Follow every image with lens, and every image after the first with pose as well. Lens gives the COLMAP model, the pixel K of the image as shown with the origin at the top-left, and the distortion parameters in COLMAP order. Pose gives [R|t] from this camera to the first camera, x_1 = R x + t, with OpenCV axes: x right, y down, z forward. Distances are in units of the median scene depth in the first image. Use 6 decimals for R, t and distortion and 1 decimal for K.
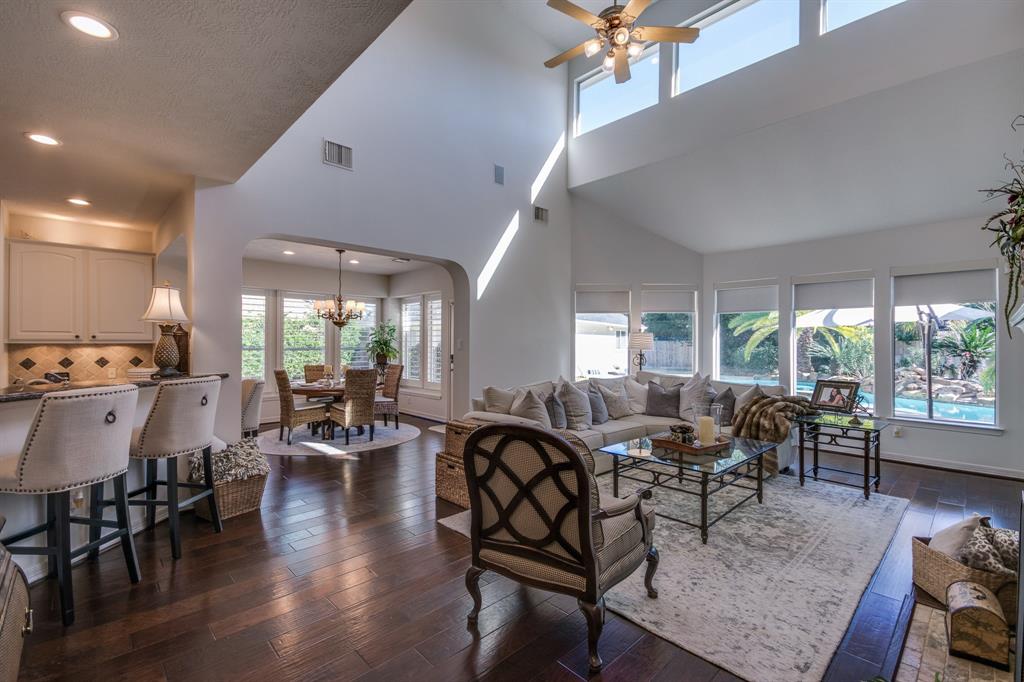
lens RADIAL K [[451.0, 0, 510.3], [0, 451.0, 341.4], [0, 0, 1]] dist [-0.000605, -0.000844]
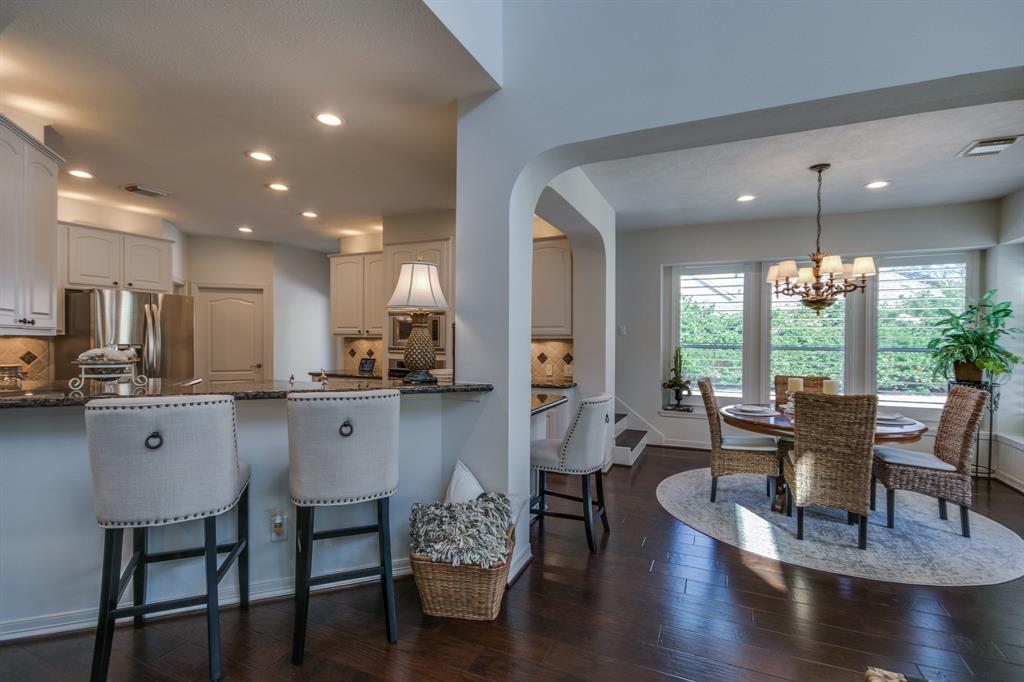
lens RADIAL K [[482.5, 0, 510.7], [0, 482.5, 343.5], [0, 0, 1]] dist [0.013379, 0.000247]
pose [[0.383009, 0.012120, -0.923665, 0.017486], [-0.000449, 0.999916, 0.012935, 0.001410], [0.923744, -0.004539, 0.382983, 0.486349]]
